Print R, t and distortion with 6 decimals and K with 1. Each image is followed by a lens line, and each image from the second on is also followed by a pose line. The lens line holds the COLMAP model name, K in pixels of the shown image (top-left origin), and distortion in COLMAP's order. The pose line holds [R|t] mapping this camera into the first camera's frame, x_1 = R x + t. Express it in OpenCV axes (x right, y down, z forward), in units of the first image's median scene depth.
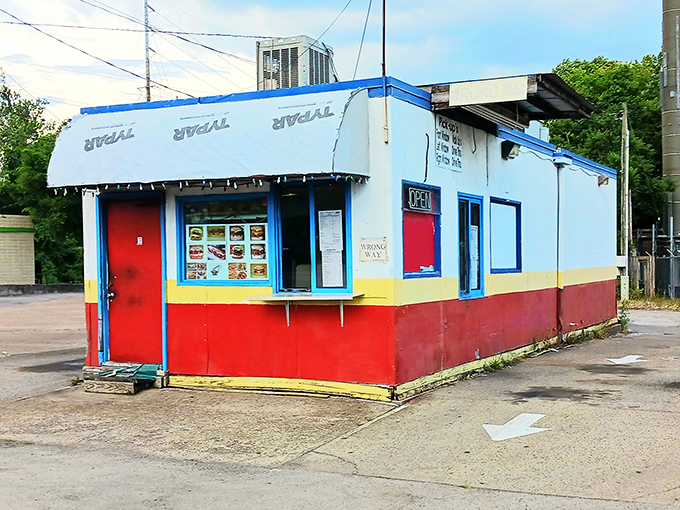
lens RADIAL K [[924.7, 0, 340.4], [0, 924.7, 259.5], [0, 0, 1]] dist [0.157933, 0.000000]
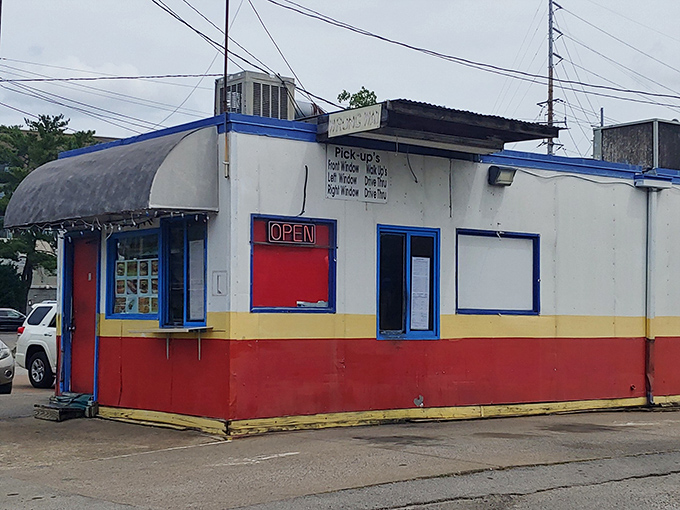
lens RADIAL K [[1169.3, 0, 340.0], [0, 1169.3, 252.9], [0, 0, 1]] dist [0.238155, 0.000000]
pose [[0.909036, -0.008207, -0.416638, 0.617362], [-0.013369, 0.998717, -0.048841, 0.015117], [0.416504, 0.049968, 0.907760, -0.095432]]
